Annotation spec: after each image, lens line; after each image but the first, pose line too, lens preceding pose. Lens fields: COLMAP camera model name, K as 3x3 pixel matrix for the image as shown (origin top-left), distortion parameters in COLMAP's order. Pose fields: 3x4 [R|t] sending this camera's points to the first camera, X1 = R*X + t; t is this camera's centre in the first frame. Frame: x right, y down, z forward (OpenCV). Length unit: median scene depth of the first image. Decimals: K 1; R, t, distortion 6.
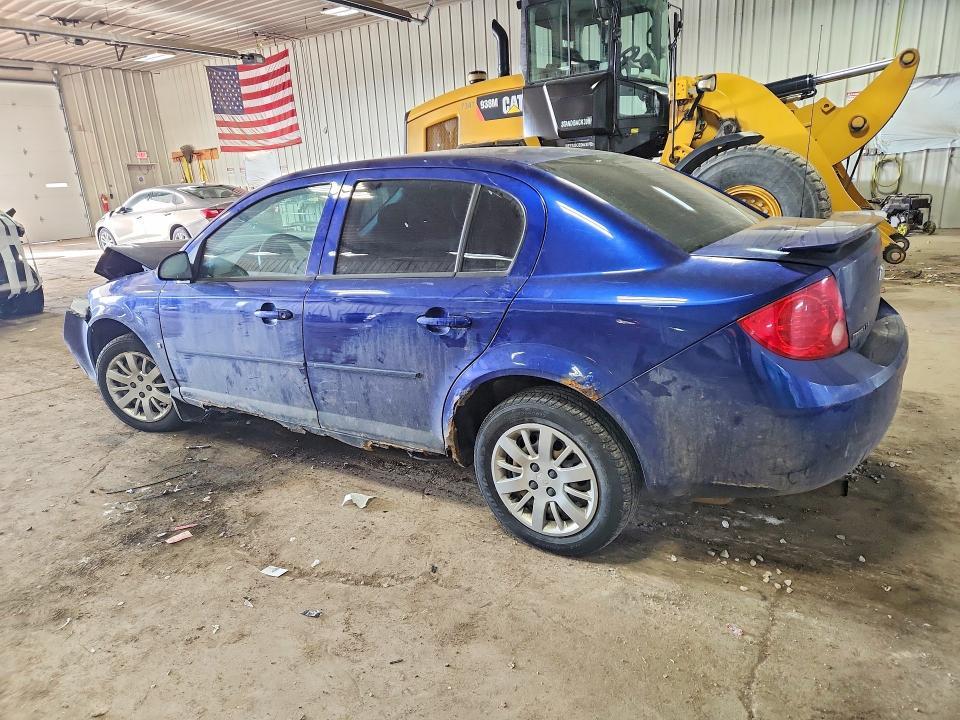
lens RADIAL K [[632.9, 0, 480.0], [0, 632.9, 360.0], [0, 0, 1]] dist [0.030954, -0.027655]
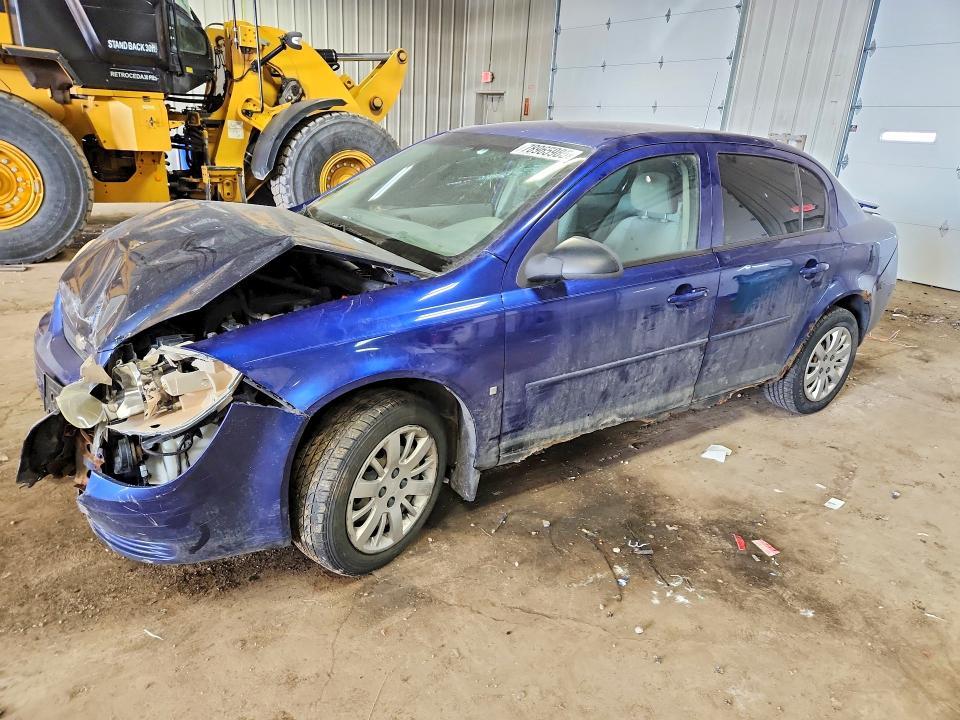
lens RADIAL K [[632.9, 0, 480.0], [0, 632.9, 360.0], [0, 0, 1]] dist [0.030954, -0.027655]
pose [[0.365034, -0.233756, 0.901170, -0.577178], [0.170278, 0.968401, 0.182221, -0.090642], [-0.915290, 0.086933, 0.393303, 0.415824]]
